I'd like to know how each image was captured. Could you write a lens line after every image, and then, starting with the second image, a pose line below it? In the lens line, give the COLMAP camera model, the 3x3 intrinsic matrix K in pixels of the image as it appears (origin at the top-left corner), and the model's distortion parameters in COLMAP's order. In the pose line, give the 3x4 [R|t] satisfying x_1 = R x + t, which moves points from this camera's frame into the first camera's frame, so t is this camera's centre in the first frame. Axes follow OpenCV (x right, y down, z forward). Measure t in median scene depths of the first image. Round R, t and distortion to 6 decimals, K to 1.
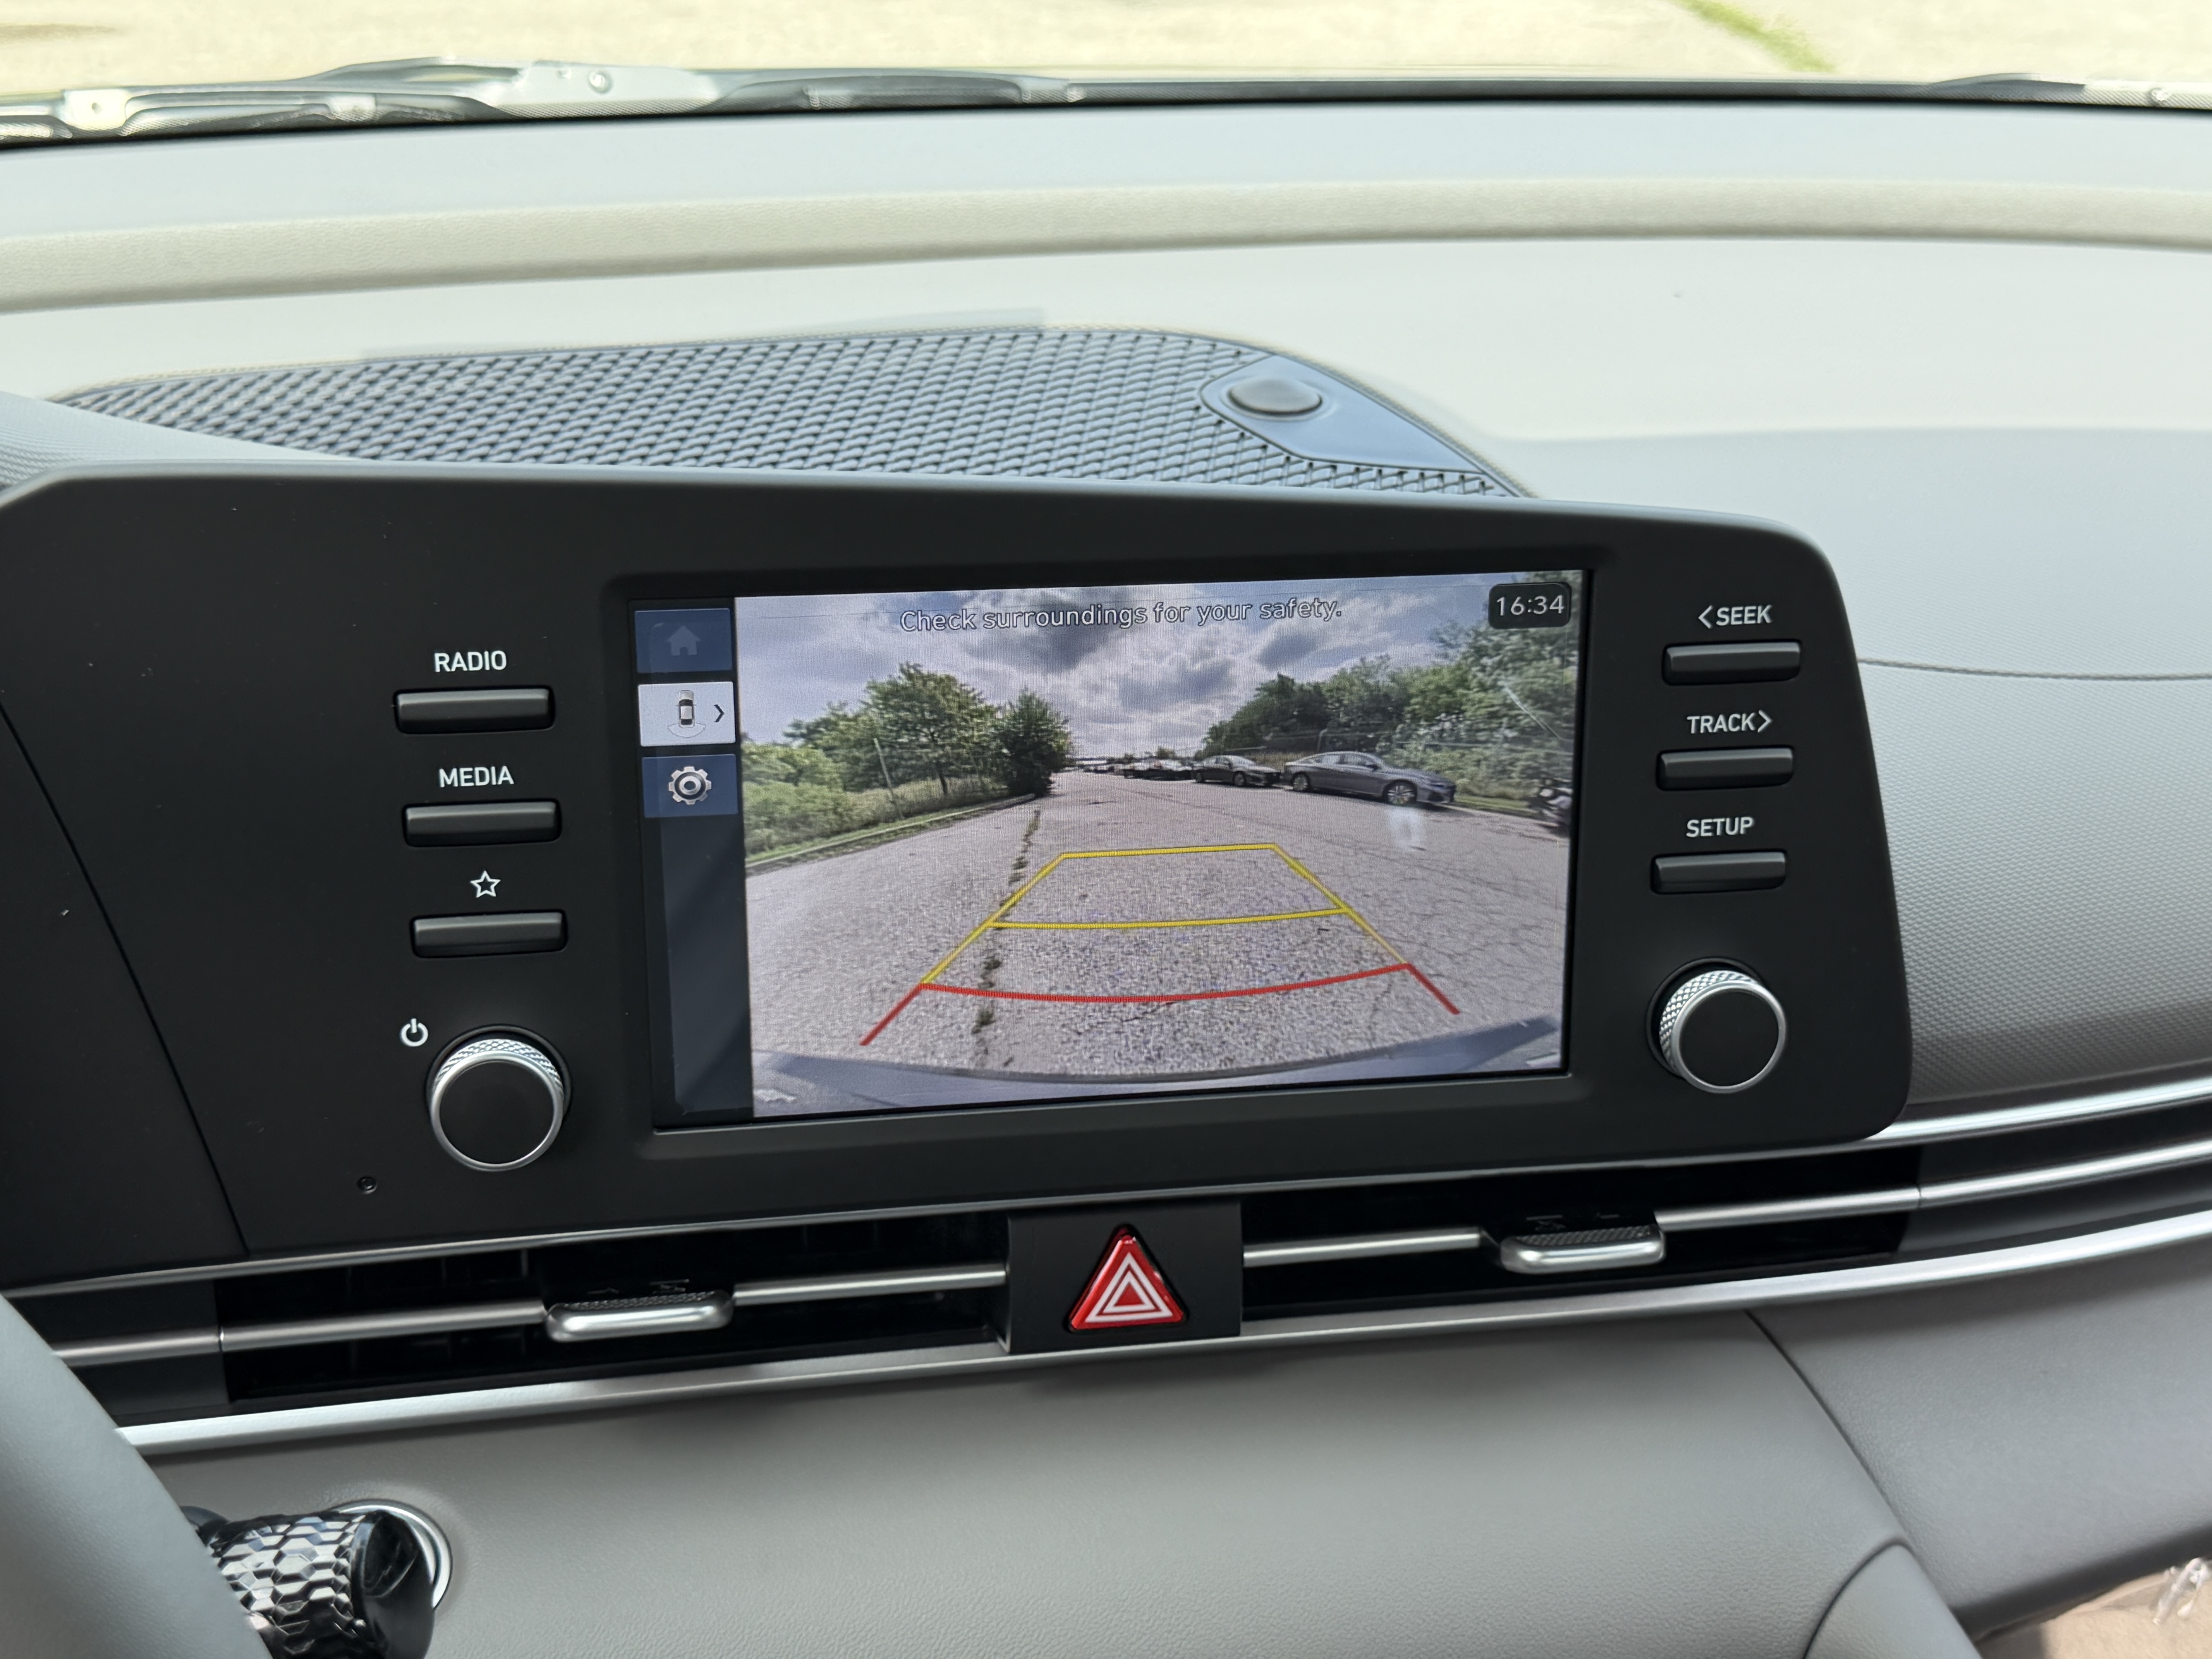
lens RADIAL K [[2863.6, 0, 1096.5], [0, 2863.6, 836.3], [0, 0, 1]] dist [0.107981, 0.000000]
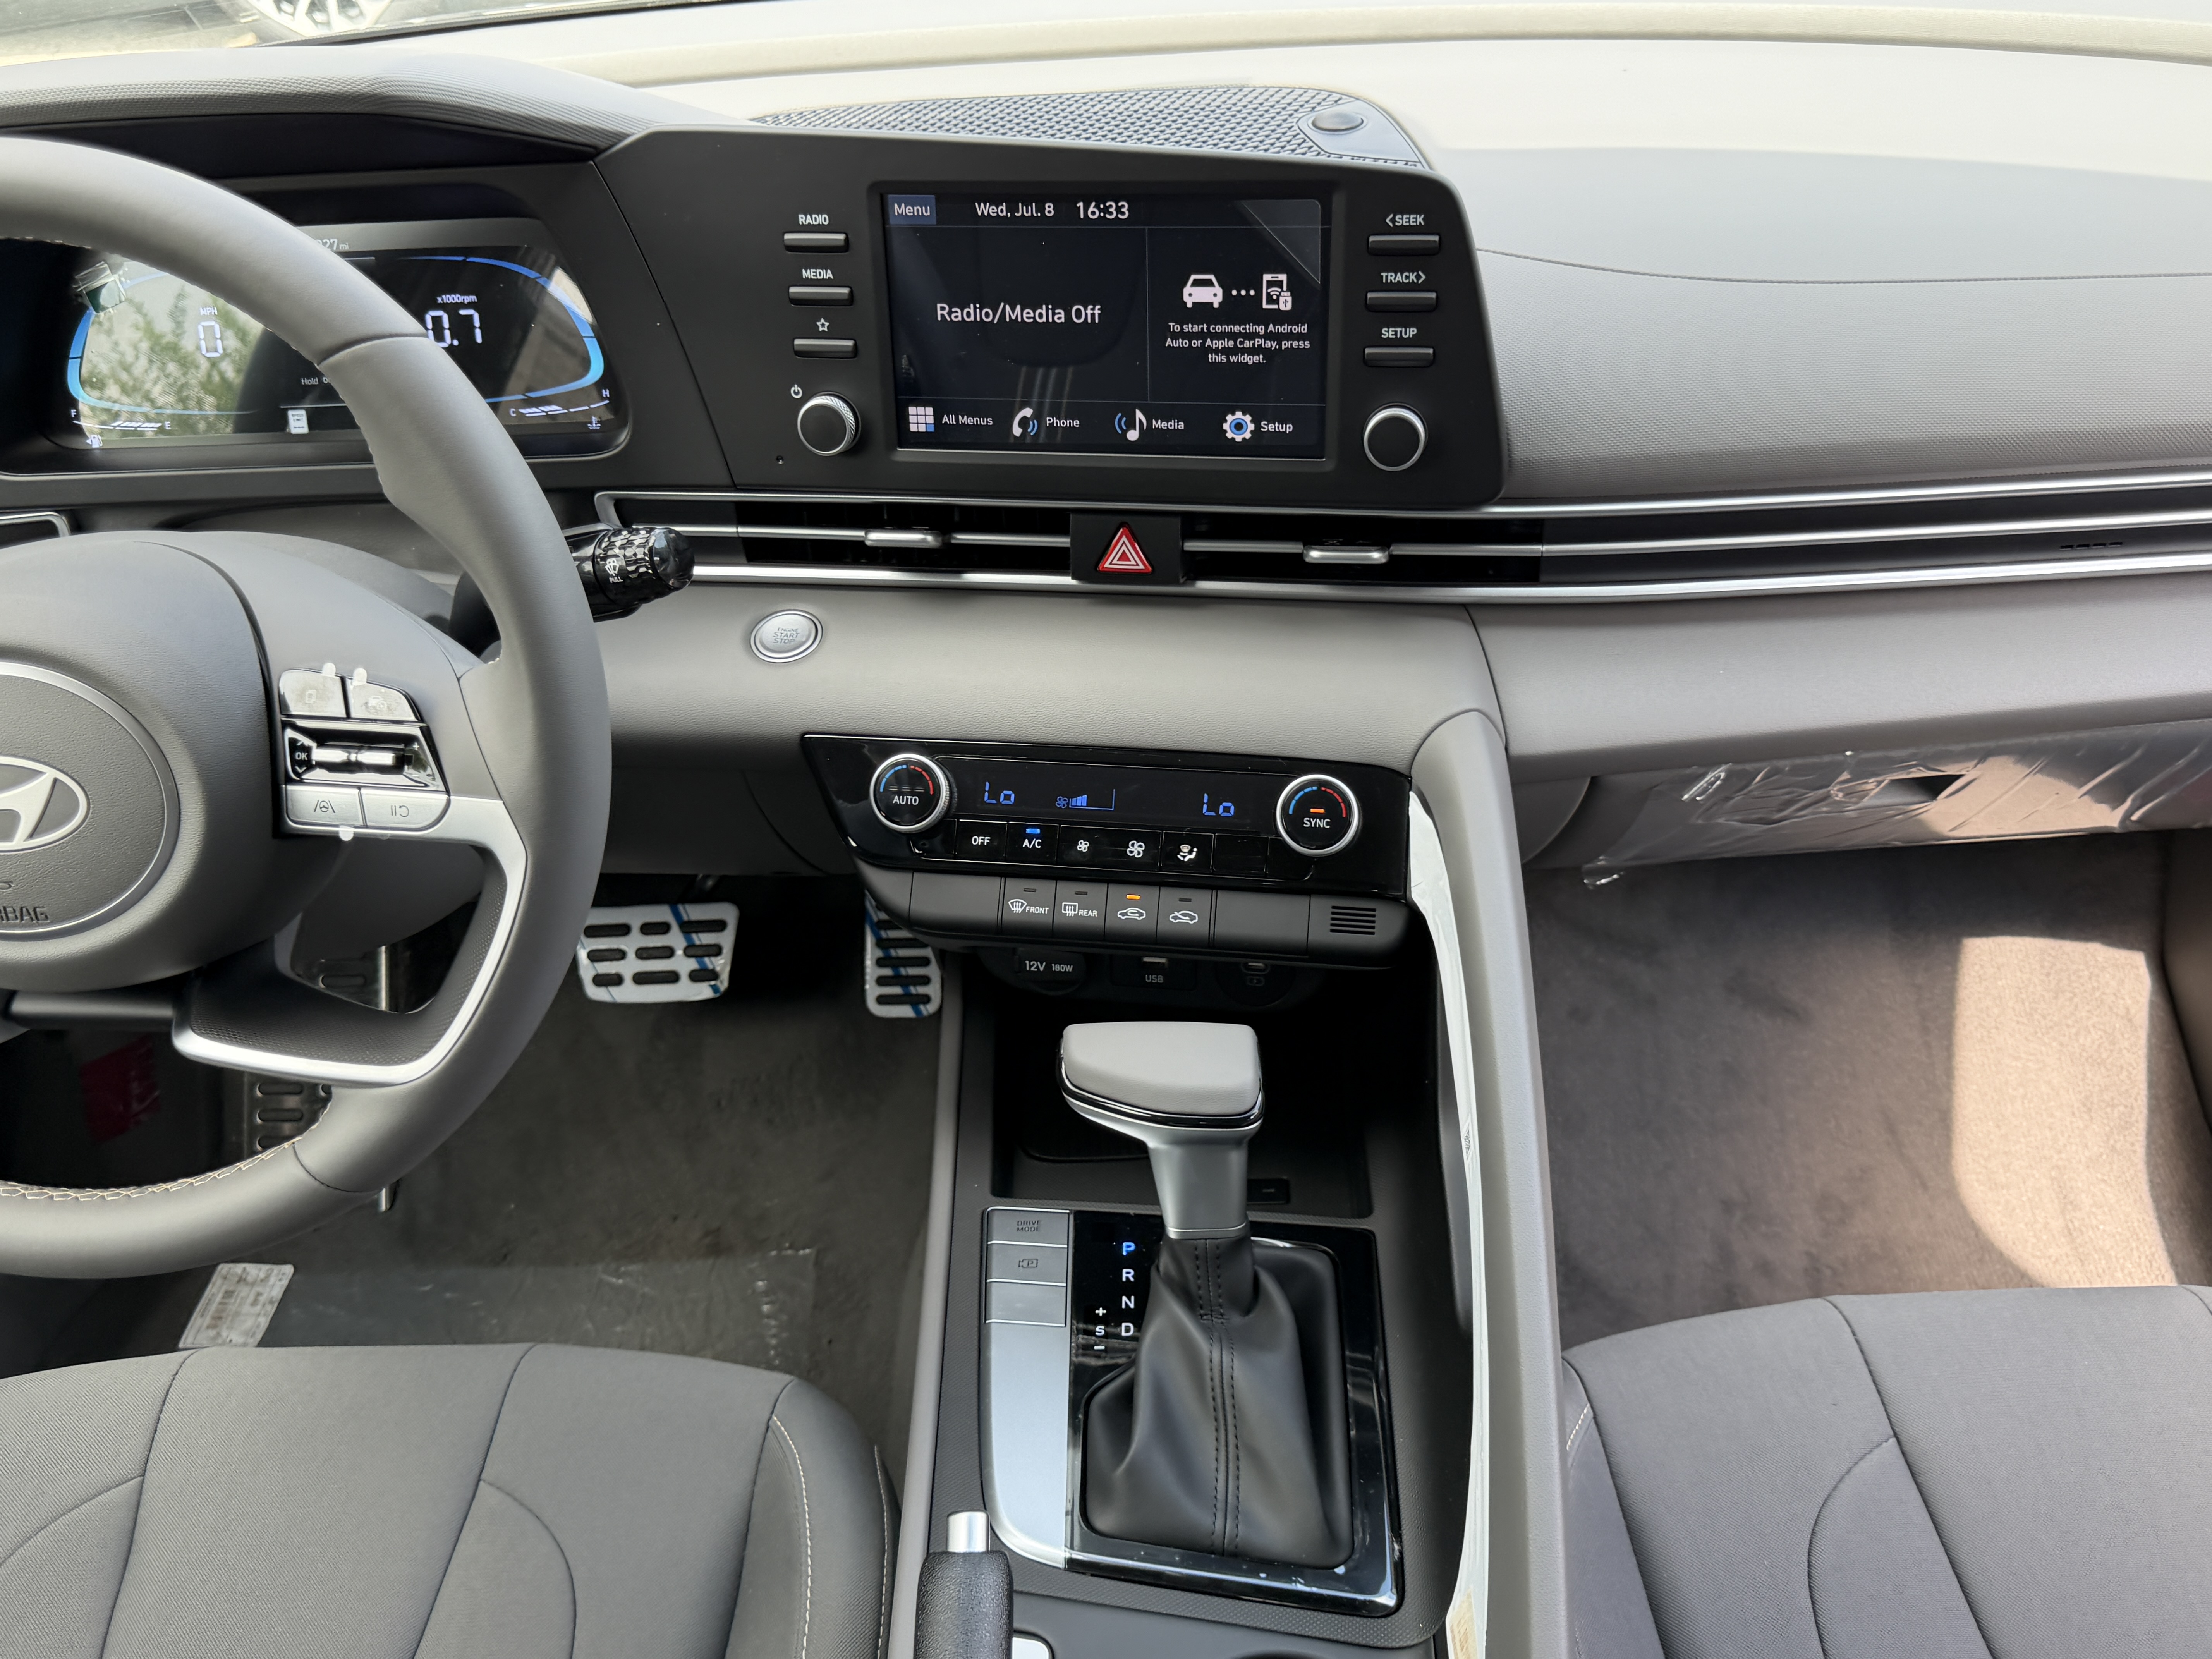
lens RADIAL K [[1968.0, 0, 1082.1], [0, 1968.0, 805.9], [0, 0, 1]] dist [0.131608, -0.226316]
pose [[0.928115, 0.127376, -0.349824, 0.511574], [-0.077519, 0.985173, 0.153051, 0.120508], [0.364133, -0.114931, 0.924229, -0.373827]]
